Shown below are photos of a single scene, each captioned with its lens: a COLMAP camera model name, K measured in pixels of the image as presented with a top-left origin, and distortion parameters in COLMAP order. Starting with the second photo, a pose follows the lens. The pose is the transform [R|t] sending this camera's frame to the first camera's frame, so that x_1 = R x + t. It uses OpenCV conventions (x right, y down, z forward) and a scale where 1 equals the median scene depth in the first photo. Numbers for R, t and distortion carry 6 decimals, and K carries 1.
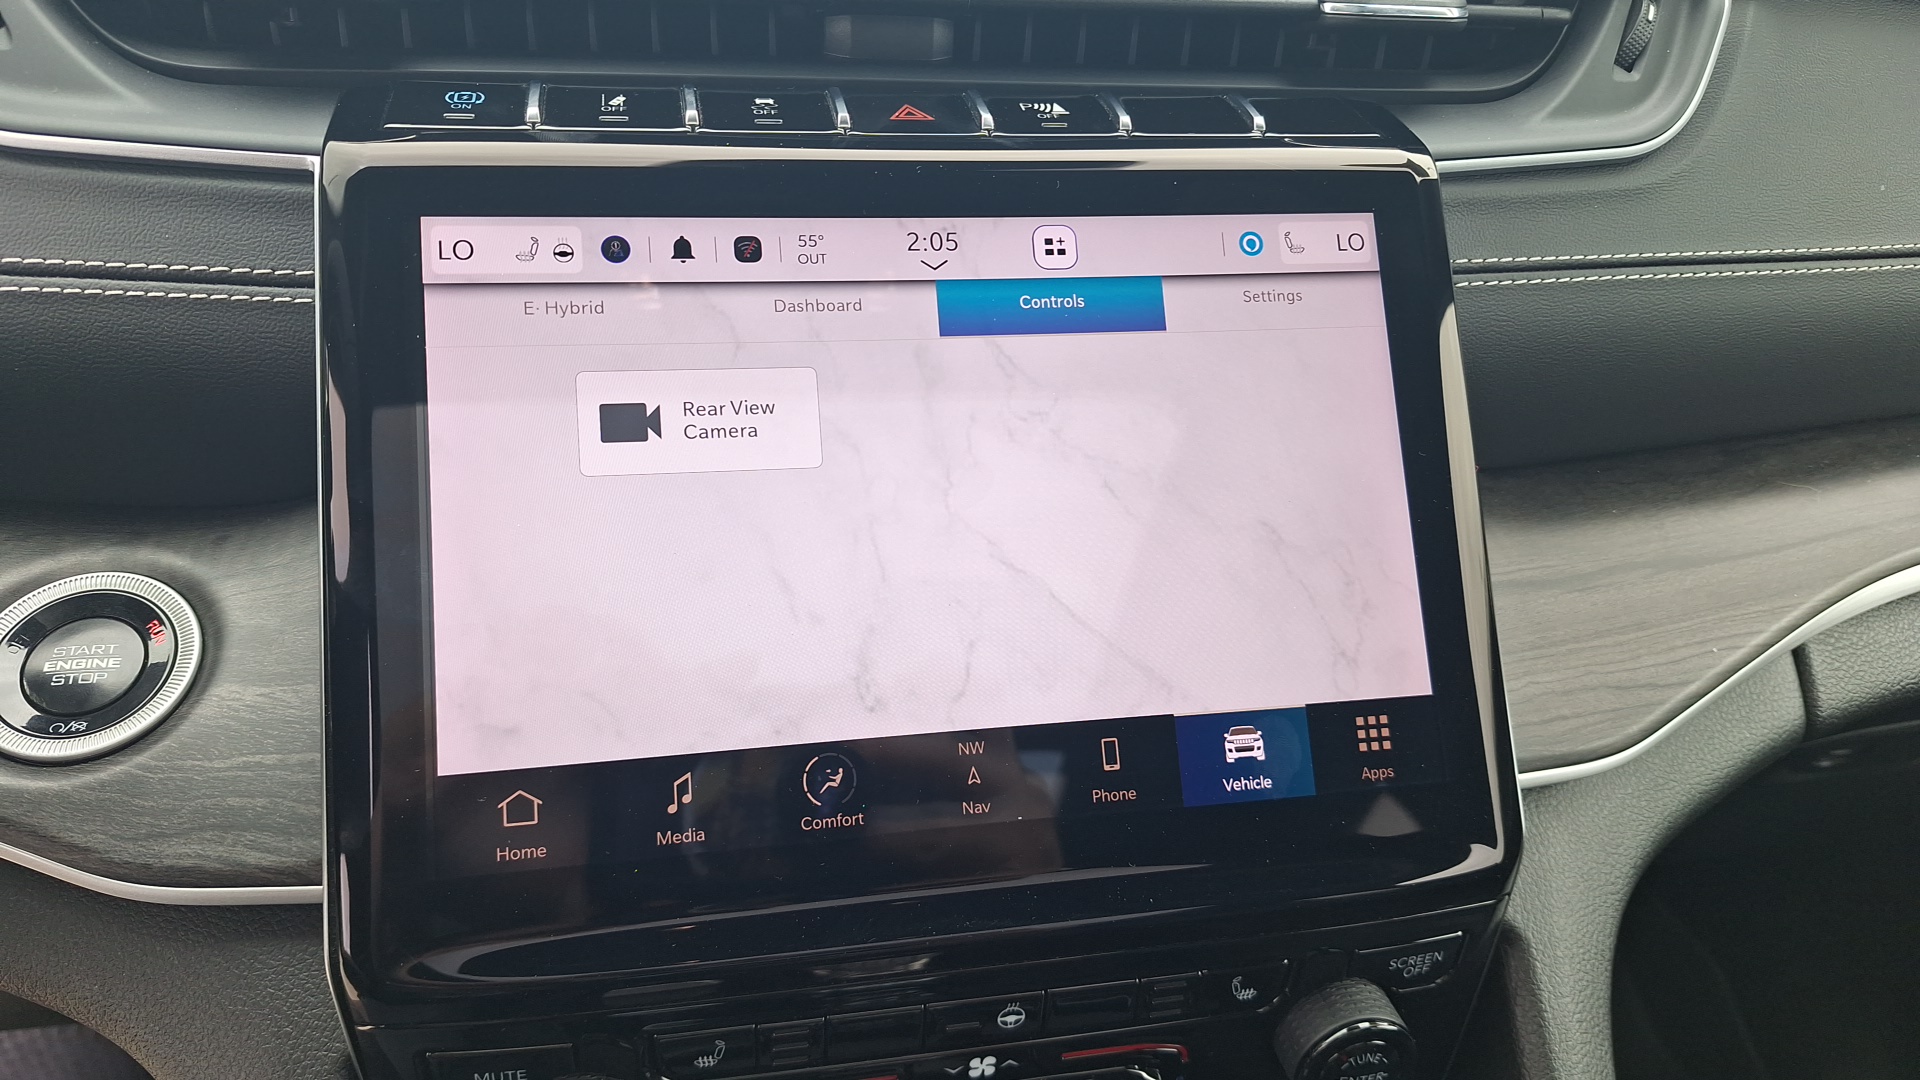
lens RADIAL K [[1328.3, 0, 930.2], [0, 1328.3, 551.9], [0, 0, 1]] dist [0.079918, -0.080931]
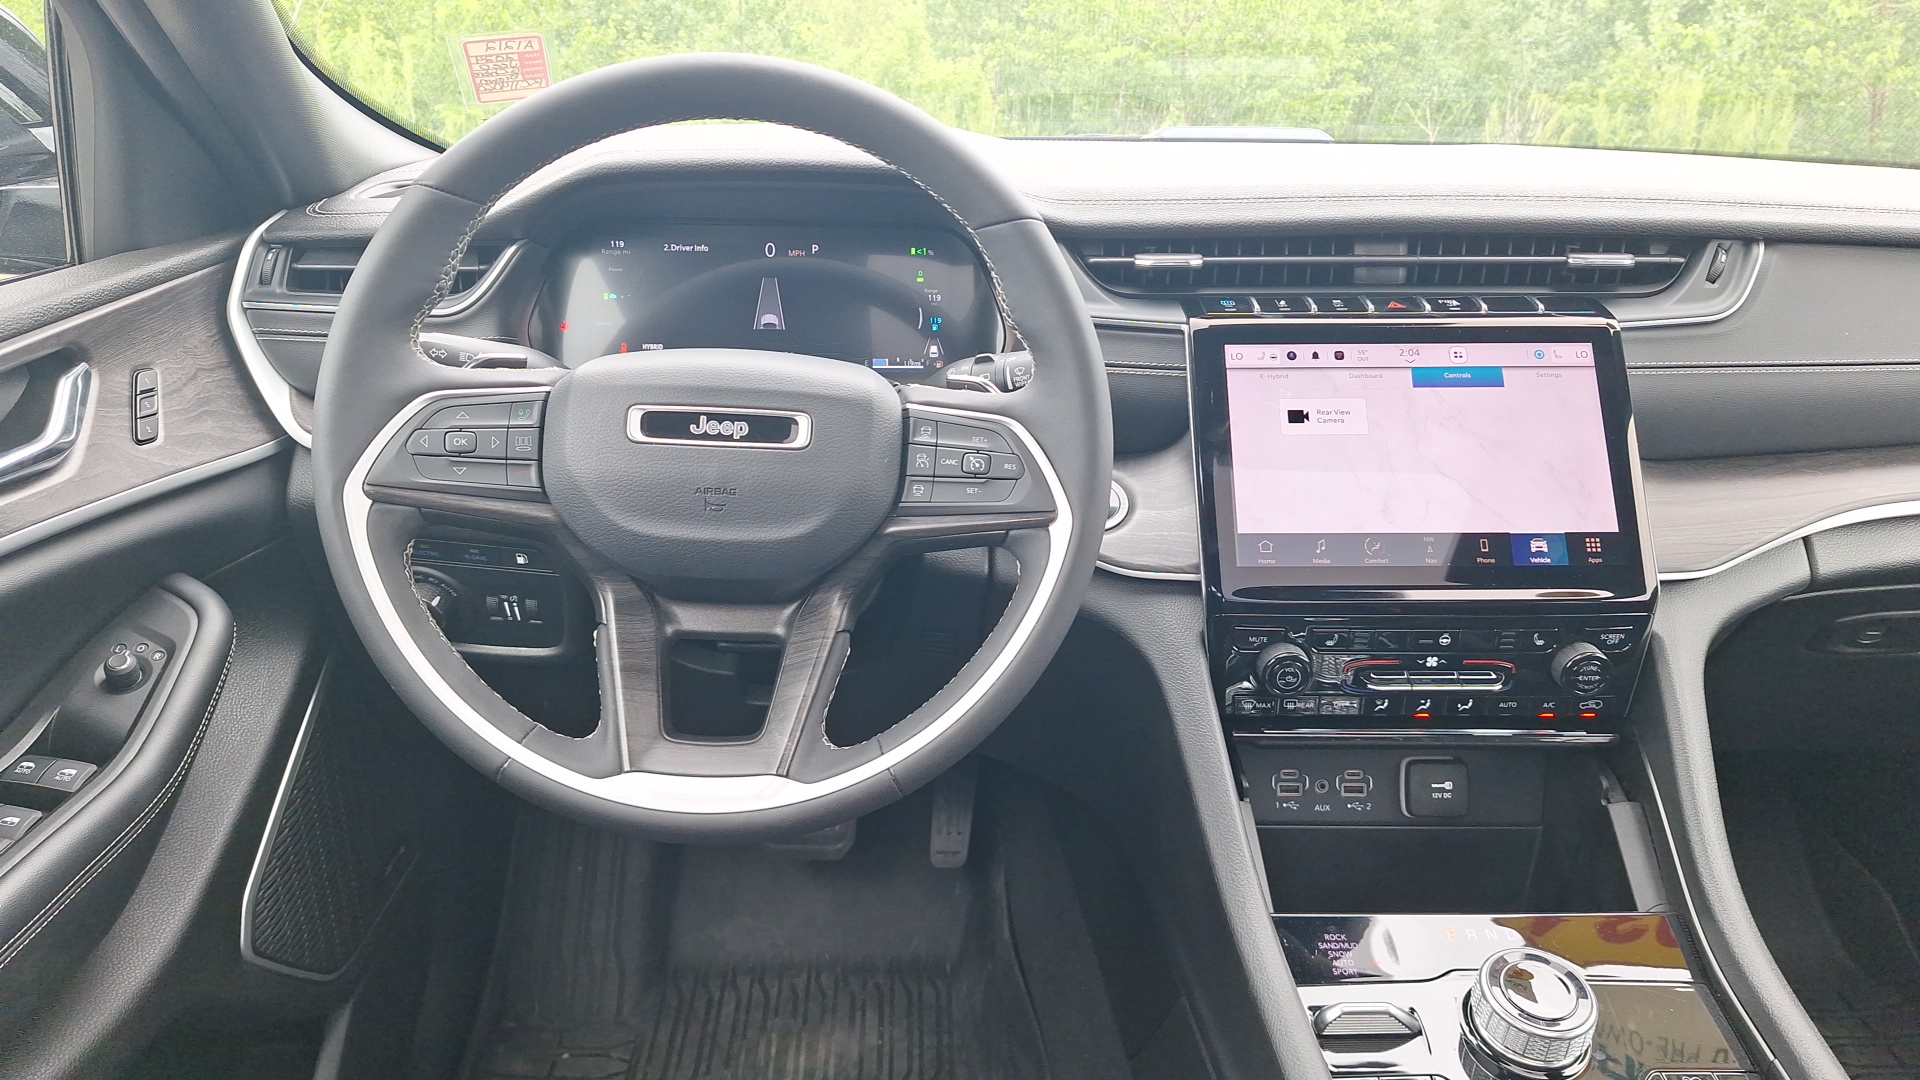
lens RADIAL K [[1328.3, 0, 934.5], [0, 1328.3, 542.7], [0, 0, 1]] dist [0.079918, -0.080931]
pose [[0.986981, 0.023894, -0.159052, -0.502397], [-0.042326, 0.992633, -0.113528, 0.487284], [0.155167, 0.118782, 0.980721, -1.723209]]
